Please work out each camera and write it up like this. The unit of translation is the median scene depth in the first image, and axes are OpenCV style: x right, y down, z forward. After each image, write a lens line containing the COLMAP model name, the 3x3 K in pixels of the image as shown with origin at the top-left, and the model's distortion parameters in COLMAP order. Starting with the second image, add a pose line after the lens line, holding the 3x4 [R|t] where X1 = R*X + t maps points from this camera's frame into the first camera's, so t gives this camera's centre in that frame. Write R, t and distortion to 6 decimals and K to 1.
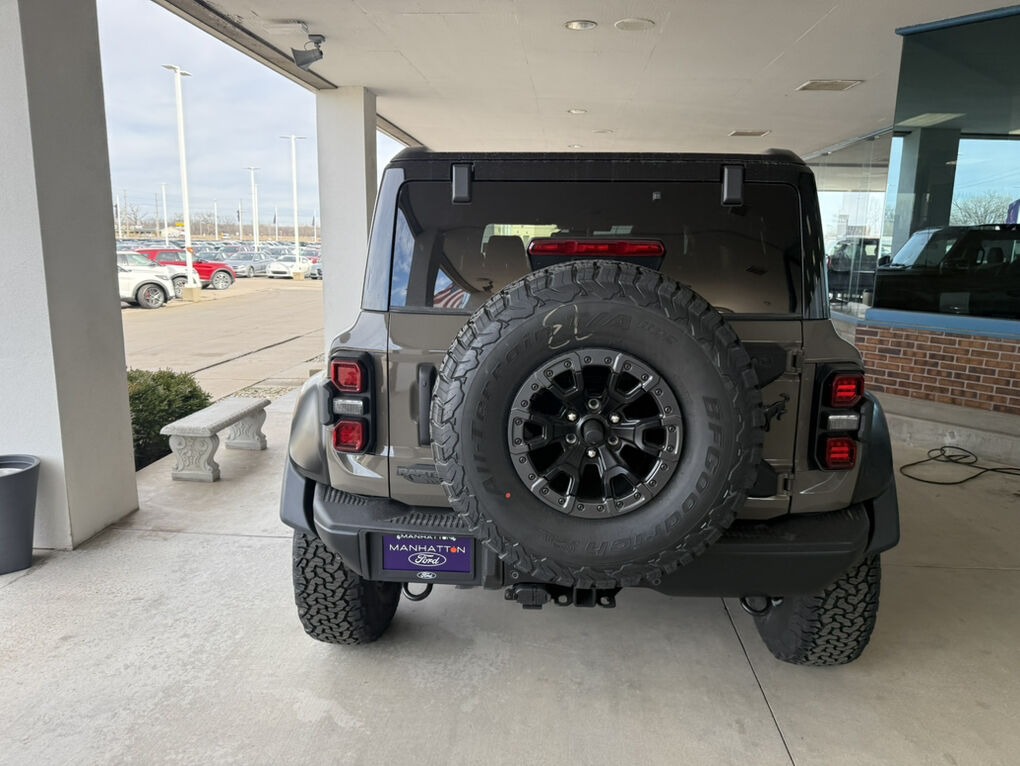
lens RADIAL K [[761.1, 0, 510.0], [0, 761.1, 383.0], [0, 0, 1]] dist [0.006307, 0.001980]
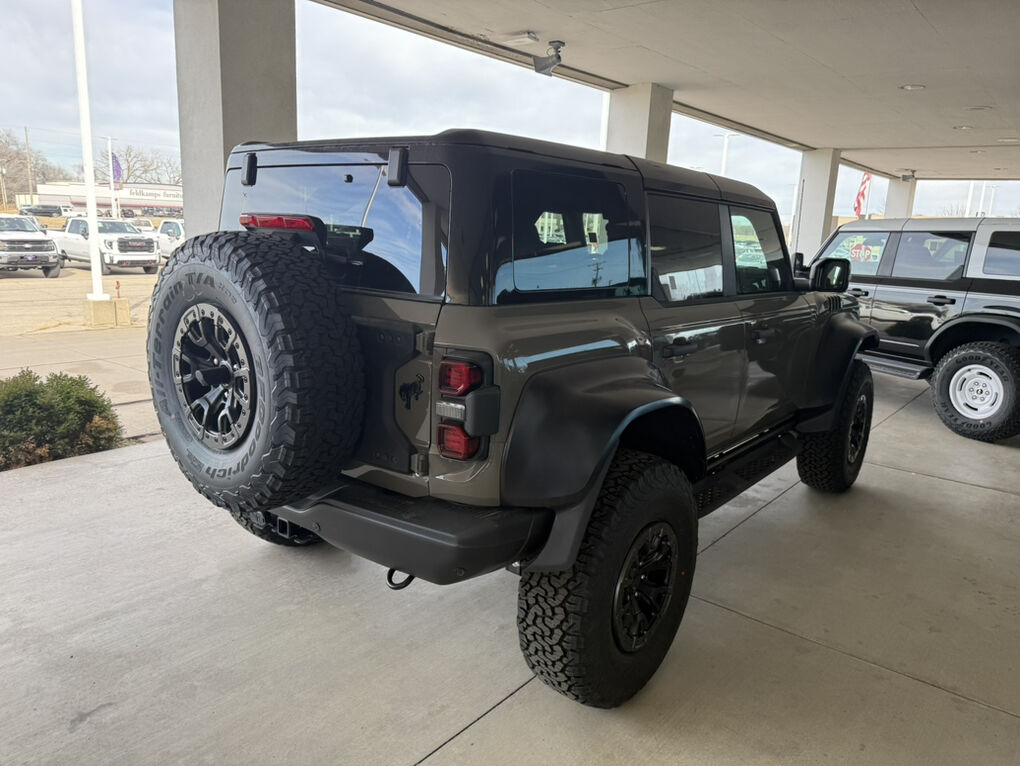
lens RADIAL K [[749.3, 0, 510.0], [0, 749.3, 383.0], [0, 0, 1]] dist [0.007864, 0.000266]
pose [[0.805693, 0.140065, -0.575535, 1.088072], [-0.137036, 0.989356, 0.048938, -0.041263], [0.576264, 0.039440, 0.816312, 0.290006]]
